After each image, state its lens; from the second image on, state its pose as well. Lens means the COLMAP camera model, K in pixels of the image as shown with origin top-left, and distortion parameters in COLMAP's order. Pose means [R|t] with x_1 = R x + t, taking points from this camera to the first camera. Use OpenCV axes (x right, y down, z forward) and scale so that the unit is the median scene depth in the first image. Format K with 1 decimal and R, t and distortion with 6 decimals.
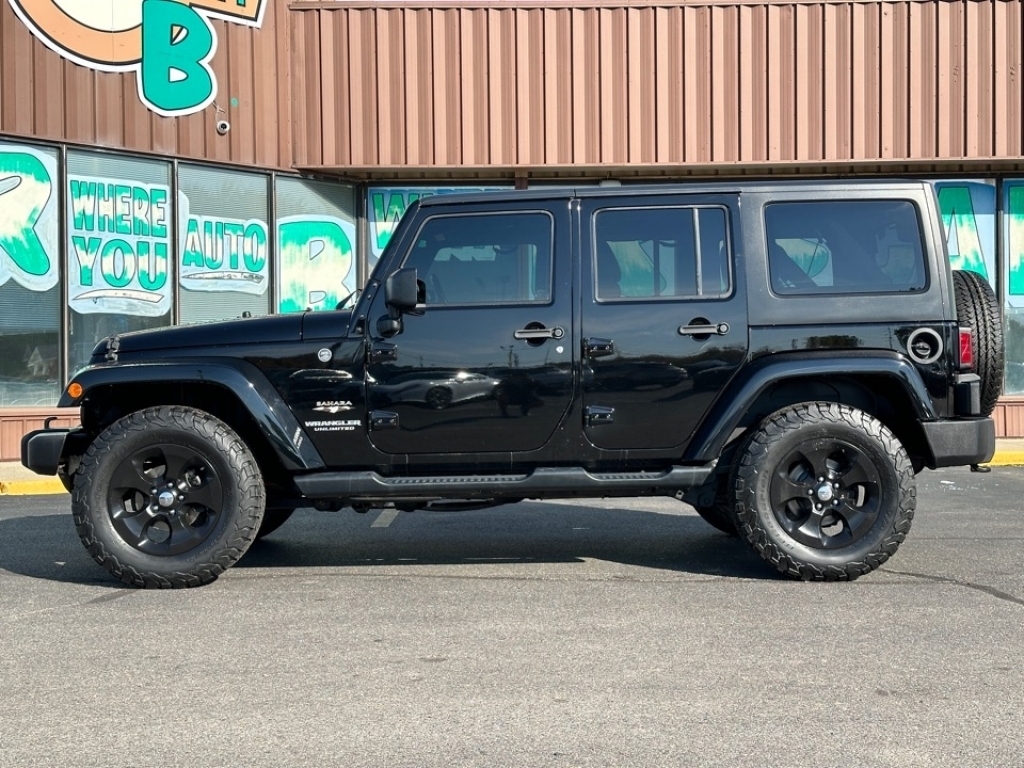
lens RADIAL K [[1388.6, 0, 510.0], [0, 1388.6, 364.7], [0, 0, 1]] dist [0.235659, -0.069816]
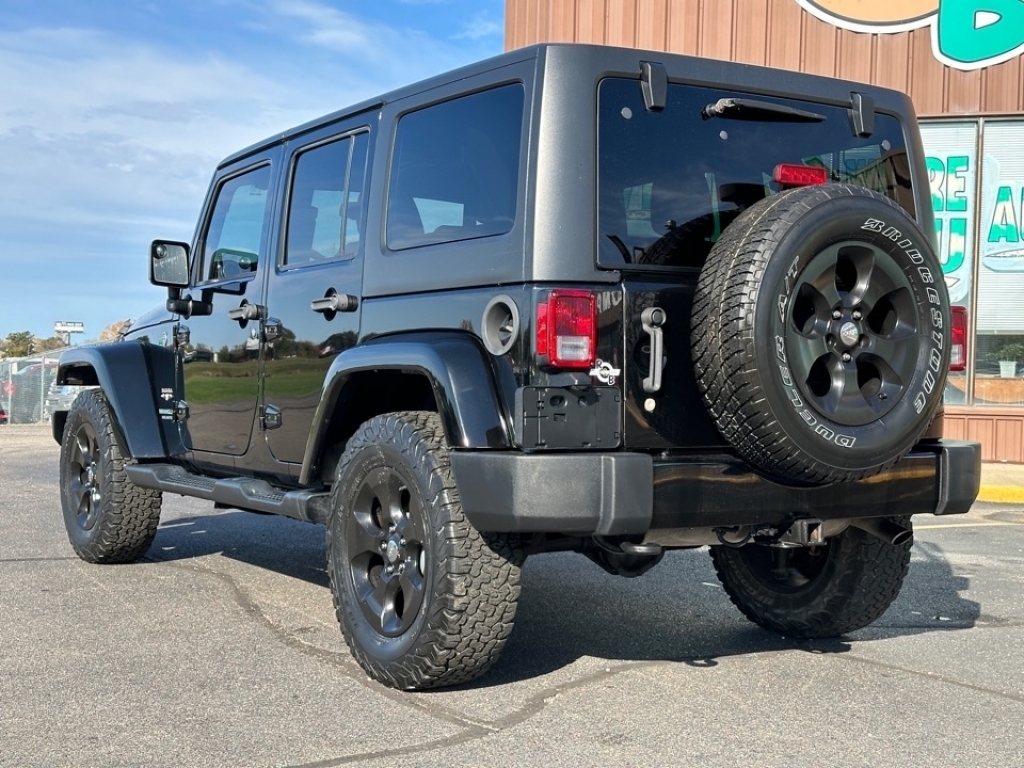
lens RADIAL K [[1388.6, 0, 510.0], [0, 1388.6, 364.7], [0, 0, 1]] dist [0.235659, -0.069816]
pose [[0.583032, 0.022897, -0.812126, 0.305249], [-0.020459, 0.999700, 0.013497, -0.002245], [0.812191, 0.008746, 0.583326, 0.265728]]
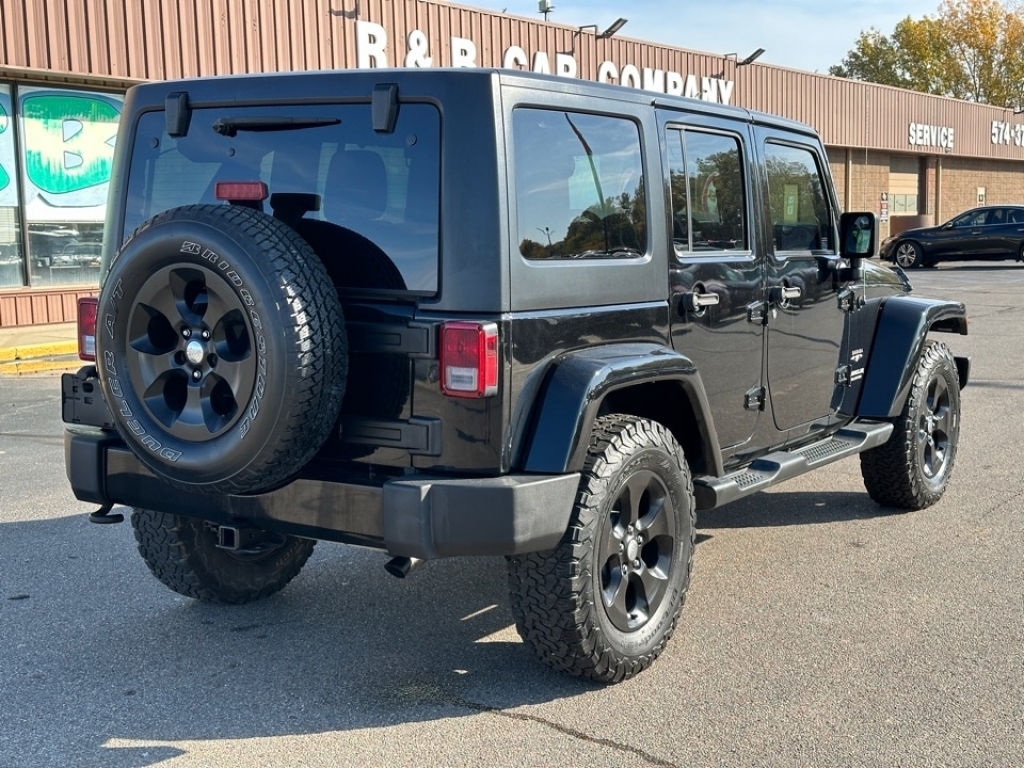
lens RADIAL K [[1455.3, 0, 512.0], [0, 1455.3, 384.0], [0, 0, 1]] dist [0.384510, -2.629408]
pose [[-0.507230, 0.118907, -0.853568, 0.335934], [-0.000724, 0.990377, 0.138396, -0.034730], [0.861810, 0.070817, -0.502263, 0.619083]]
